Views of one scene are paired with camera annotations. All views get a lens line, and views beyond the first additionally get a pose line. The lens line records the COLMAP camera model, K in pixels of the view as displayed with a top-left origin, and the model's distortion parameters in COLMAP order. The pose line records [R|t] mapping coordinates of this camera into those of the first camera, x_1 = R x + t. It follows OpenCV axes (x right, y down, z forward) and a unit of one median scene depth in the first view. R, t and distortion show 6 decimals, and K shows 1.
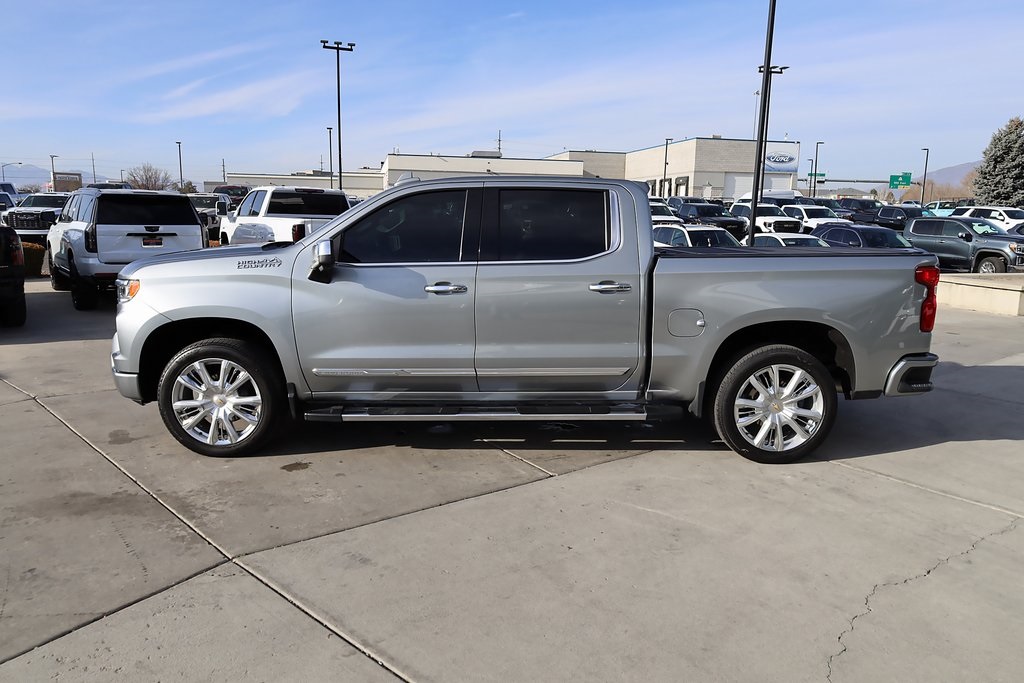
lens RADIAL K [[700.6, 0, 513.4], [0, 700.6, 346.4], [0, 0, 1]] dist [-0.005364, -0.000024]
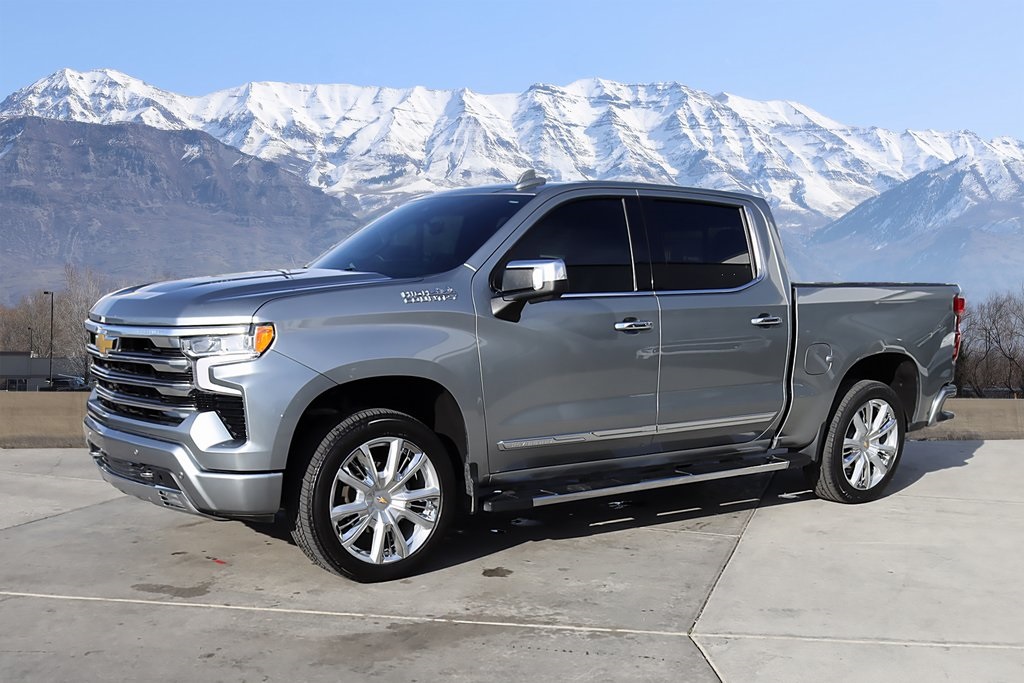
lens RADIAL K [[1136.6, 0, 512.0], [0, 1136.6, 341.5], [0, 0, 1]] dist [-0.007533, -0.019441]
pose [[0.802194, -0.031112, 0.596253, -1.013111], [0.100354, 0.991460, -0.083282, 0.026372], [-0.588570, 0.126645, 0.798465, -0.030283]]
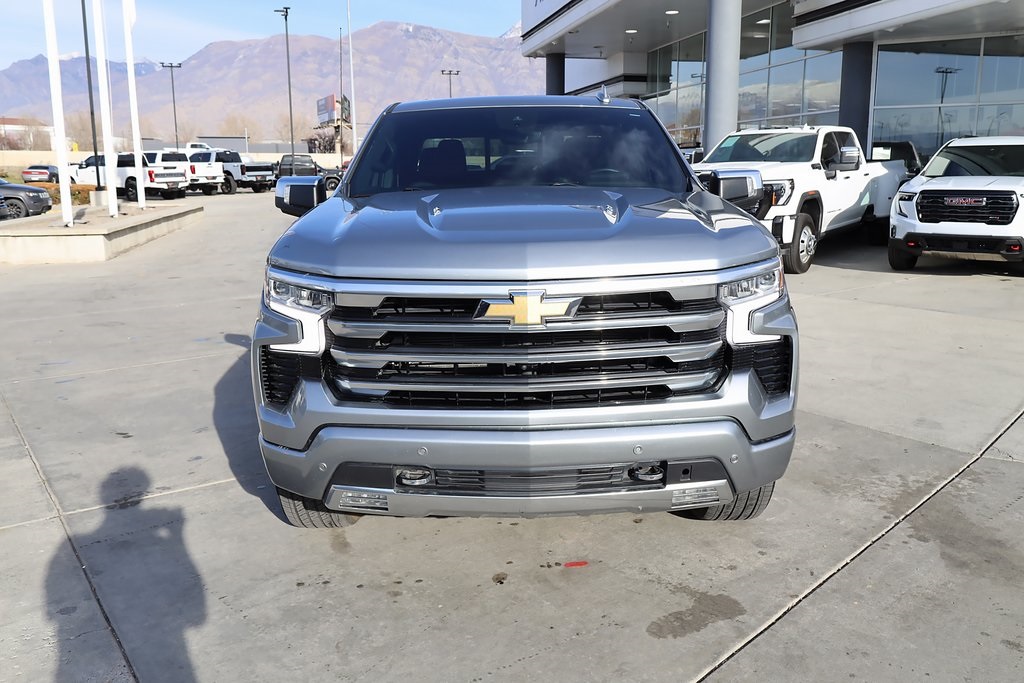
lens RADIAL K [[835.6, 0, 512.0], [0, 835.6, 341.5], [0, 0, 1]] dist [-0.005228, -0.002846]
pose [[-0.002972, -0.219438, 0.975622, -1.179091], [0.191944, 0.957360, 0.215915, -0.211447], [-0.981401, 0.187906, 0.039275, 1.175280]]
